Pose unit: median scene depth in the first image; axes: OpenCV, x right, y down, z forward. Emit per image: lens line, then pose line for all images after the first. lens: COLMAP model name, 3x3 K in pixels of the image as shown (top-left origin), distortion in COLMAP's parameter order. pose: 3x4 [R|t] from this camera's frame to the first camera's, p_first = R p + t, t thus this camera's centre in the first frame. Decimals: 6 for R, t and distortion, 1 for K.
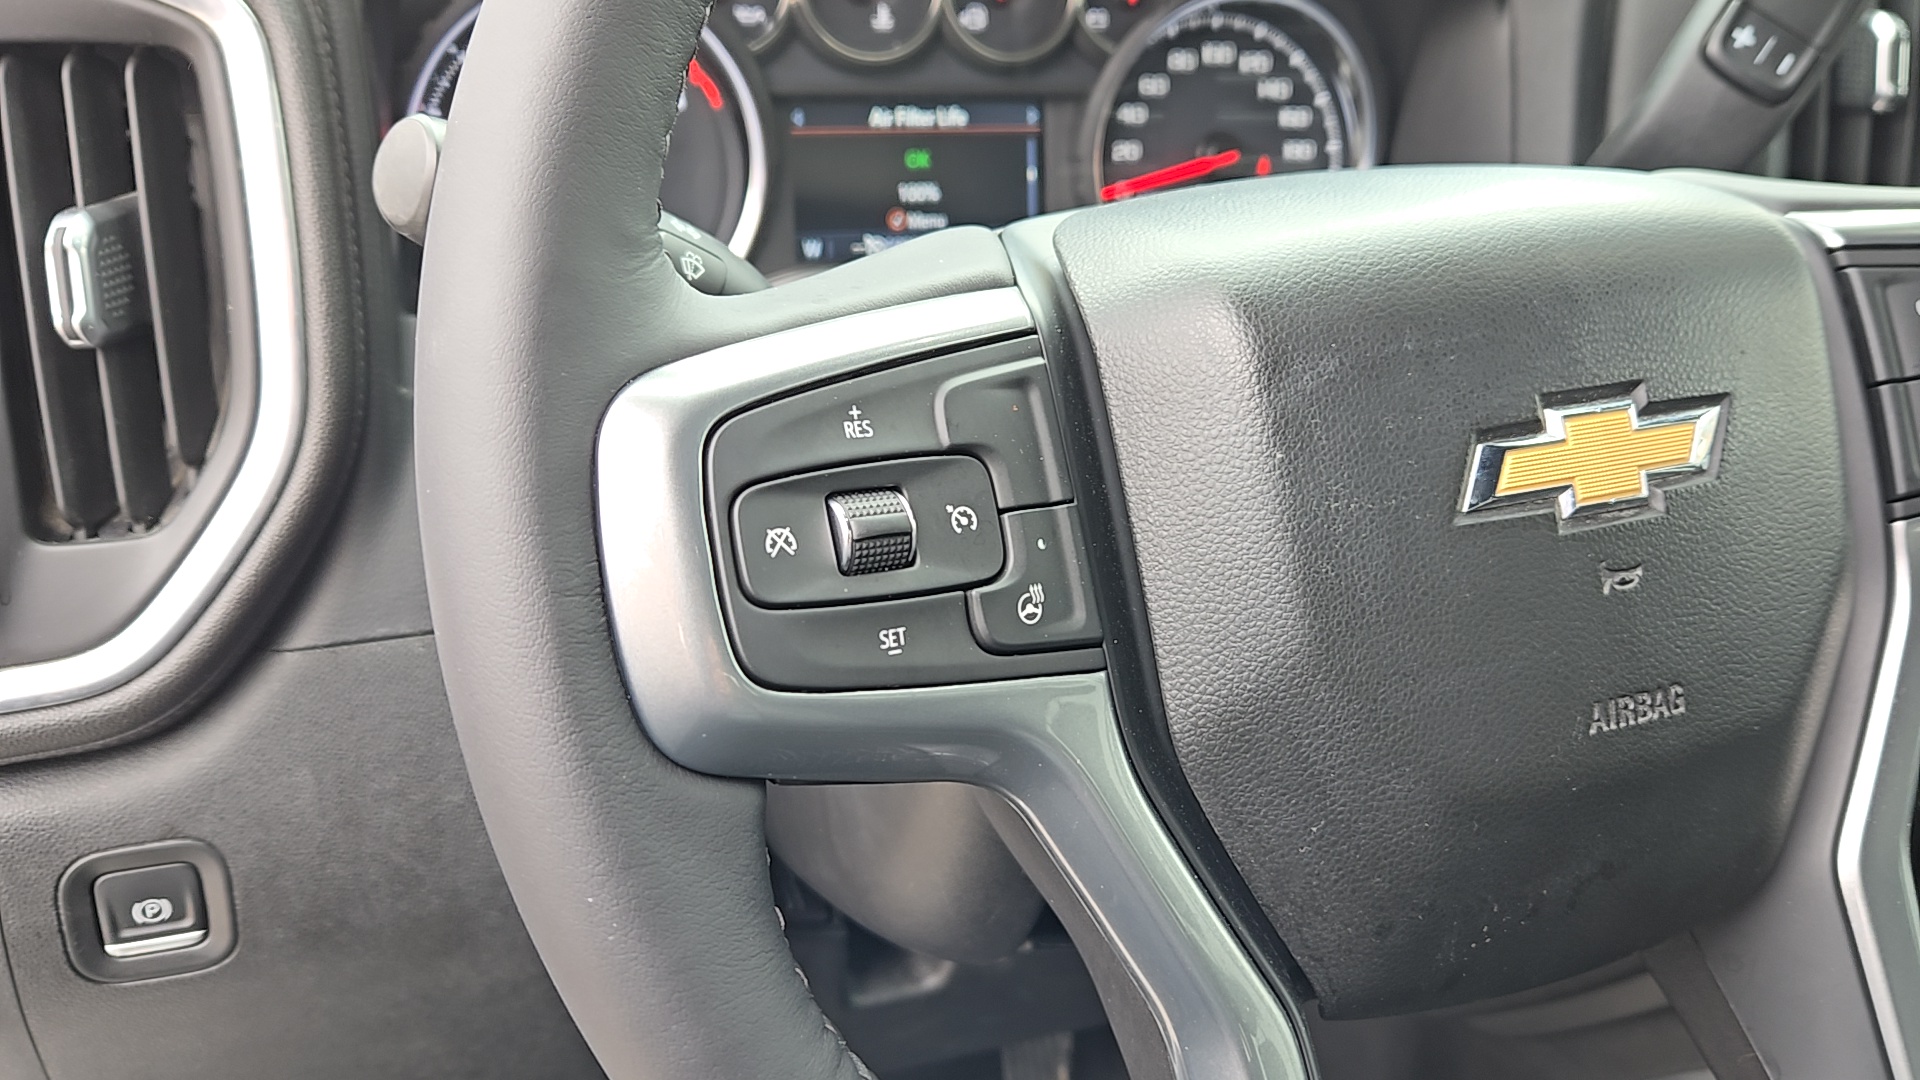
lens RADIAL K [[1641.4, 0, 954.1], [0, 1641.4, 532.1], [0, 0, 1]] dist [0.002415, -0.019643]
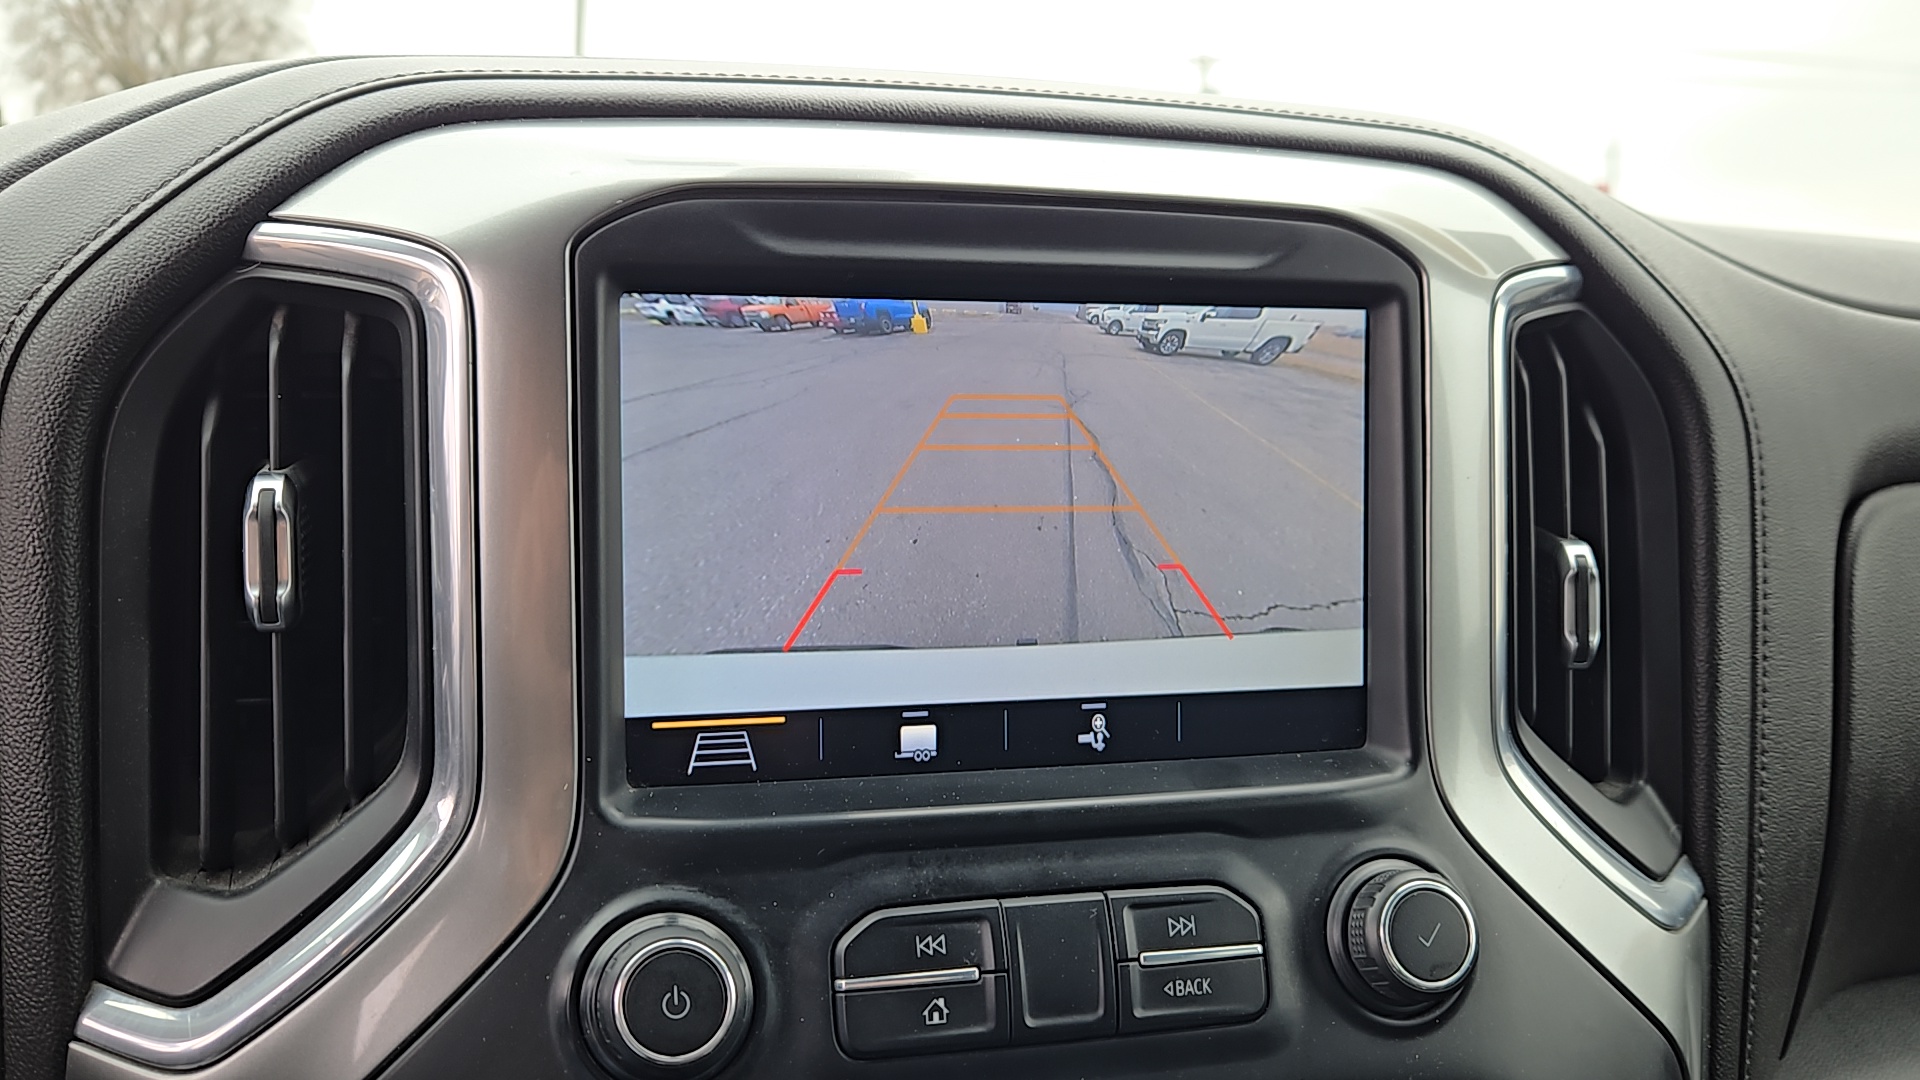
lens RADIAL K [[1618.3, 0, 949.3], [0, 1618.3, 537.4], [0, 0, 1]] dist [-0.000041, -0.004798]
pose [[0.993531, 0.015538, -0.112489, 1.478642], [-0.037140, 0.980578, -0.192582, -0.309693], [0.107312, 0.195515, 0.974812, 0.735719]]
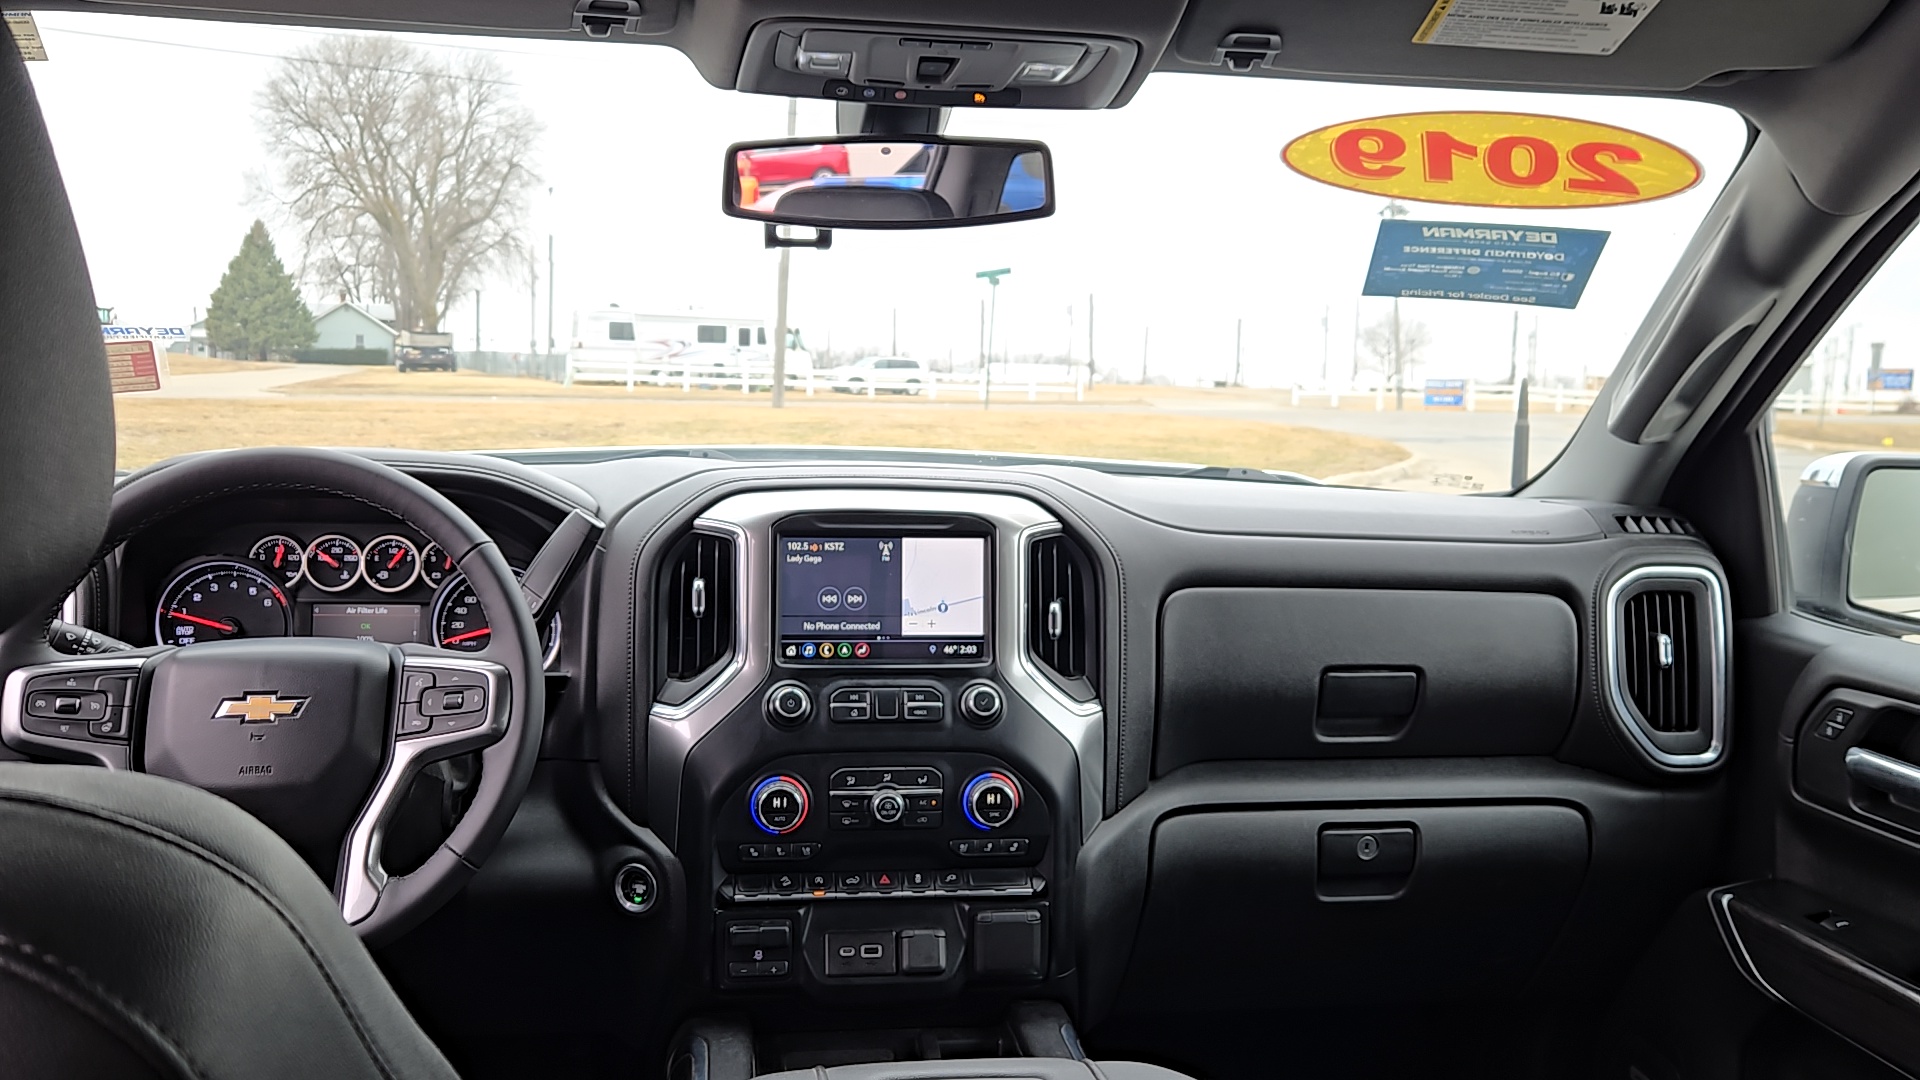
lens RADIAL K [[1597.9, 0, 951.9], [0, 1597.9, 537.7], [0, 0, 1]] dist [0.019208, -0.013668]
pose [[0.973433, 0.014743, -0.228499, 2.522201], [-0.073356, 0.965406, -0.250219, 0.352135], [0.216906, 0.260333, 0.940839, -2.106129]]
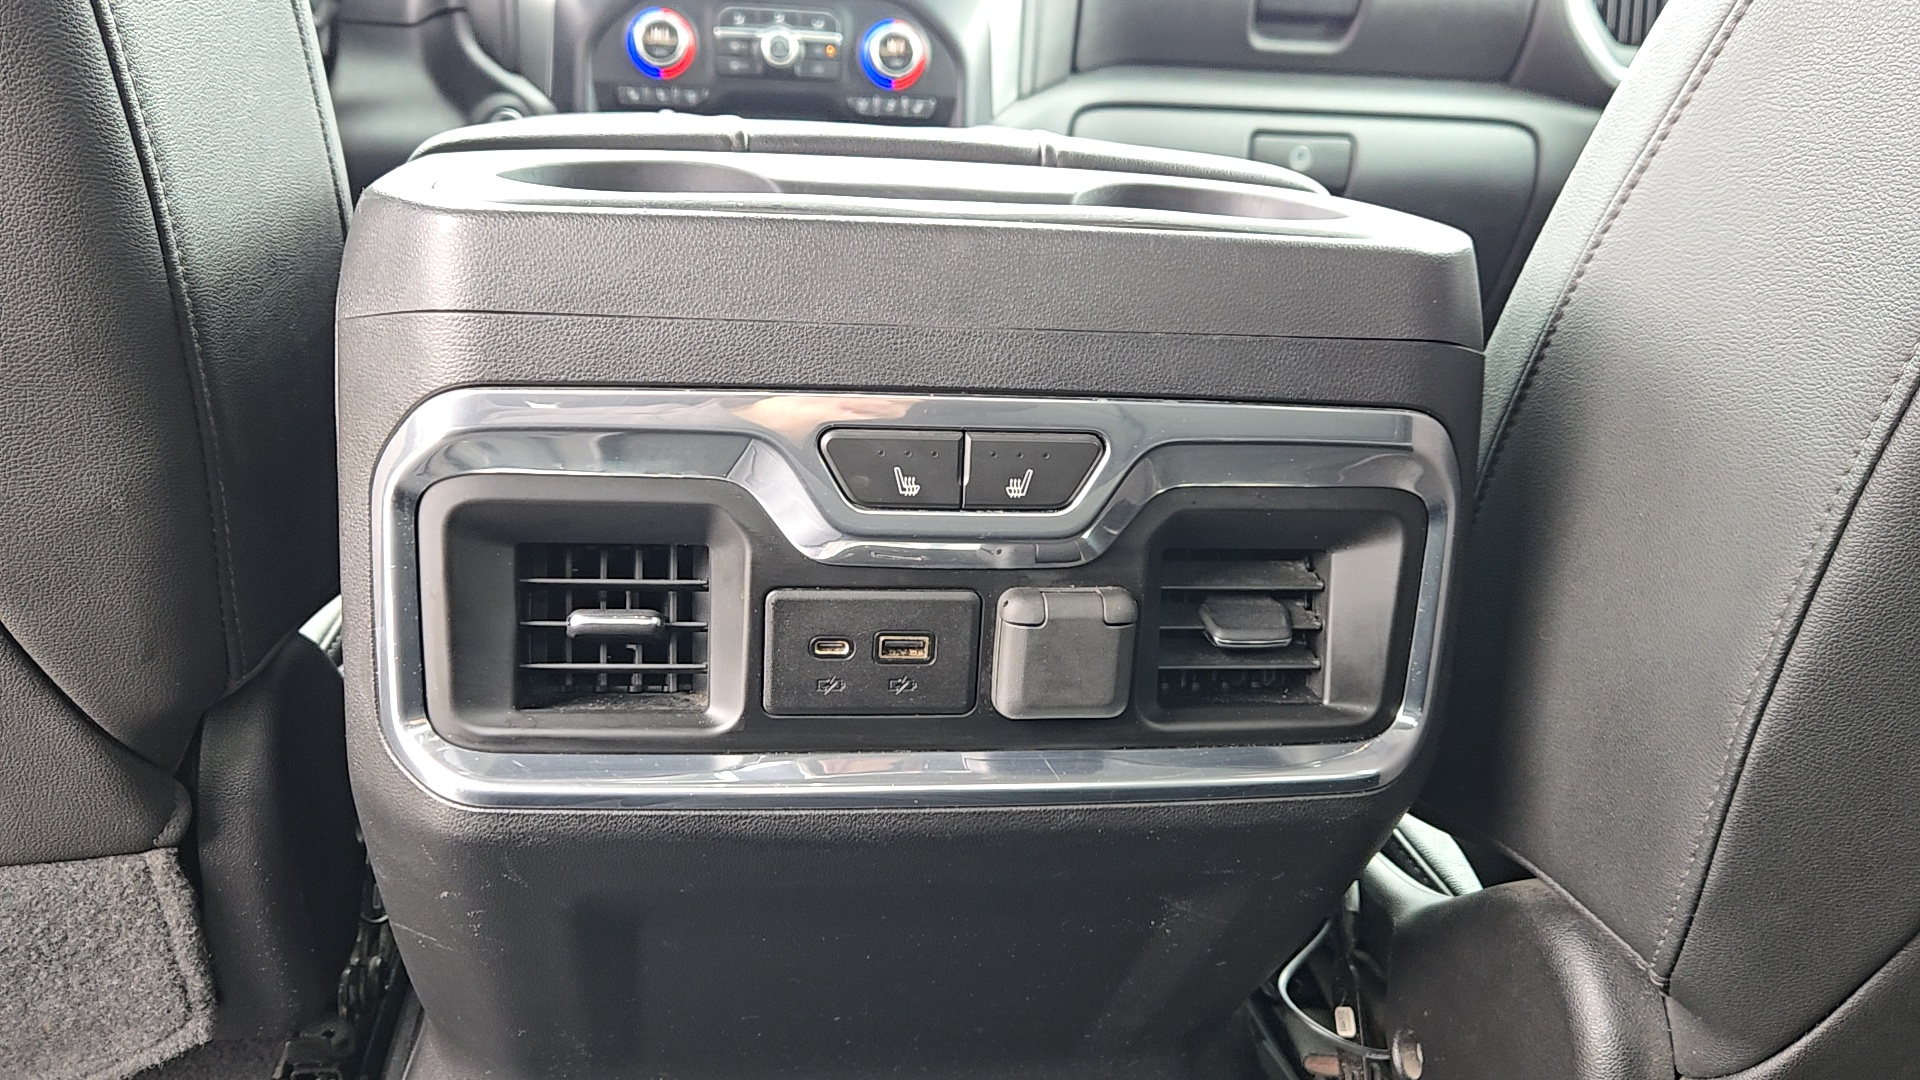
lens RADIAL K [[1618.3, 0, 949.3], [0, 1618.3, 537.4], [0, 0, 1]] dist [-0.000041, -0.004798]
pose [[0.975968, 0.066044, -0.207667, 2.688119], [-0.087771, 0.991386, -0.097209, 1.457793], [0.199458, 0.113100, 0.973358, -1.610068]]
